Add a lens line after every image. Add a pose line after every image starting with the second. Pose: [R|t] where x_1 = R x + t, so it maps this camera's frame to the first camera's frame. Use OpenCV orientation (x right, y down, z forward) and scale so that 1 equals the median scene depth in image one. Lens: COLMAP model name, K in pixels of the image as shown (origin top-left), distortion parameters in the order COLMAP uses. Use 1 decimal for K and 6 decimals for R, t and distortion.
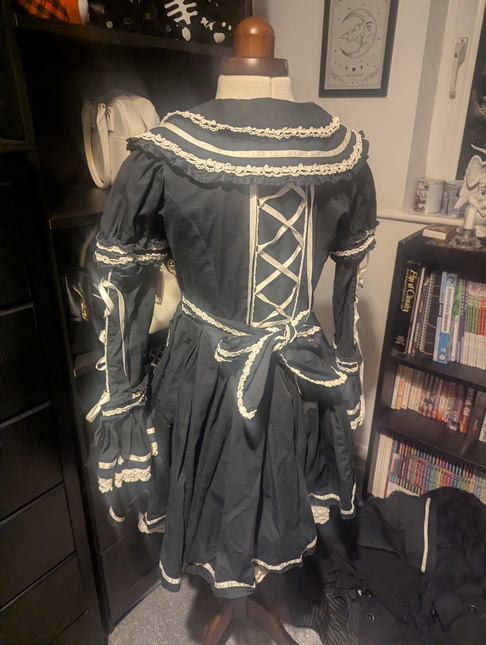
lens RADIAL K [[485.8, 0, 243.0], [0, 485.8, 322.5], [0, 0, 1]] dist [-0.003167, 0.001229]
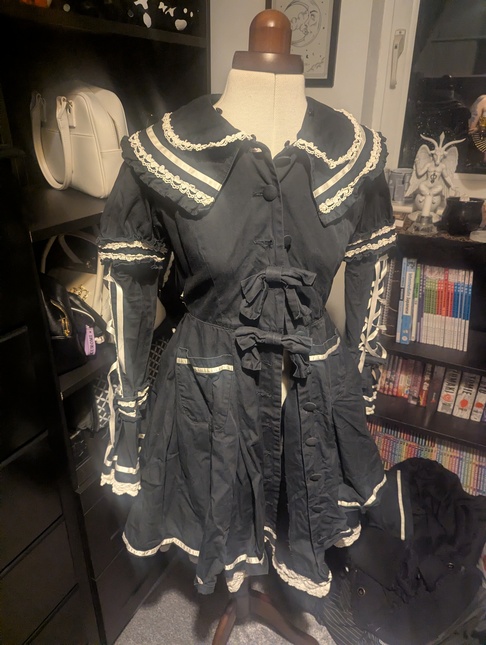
lens RADIAL K [[485.8, 0, 243.0], [0, 485.8, 322.5], [0, 0, 1]] dist [-0.003167, 0.001229]
pose [[0.978676, -0.083788, 0.187545, -0.131259], [0.077364, 0.996146, 0.041325, -0.034136], [-0.190285, -0.025935, 0.981386, 0.031121]]
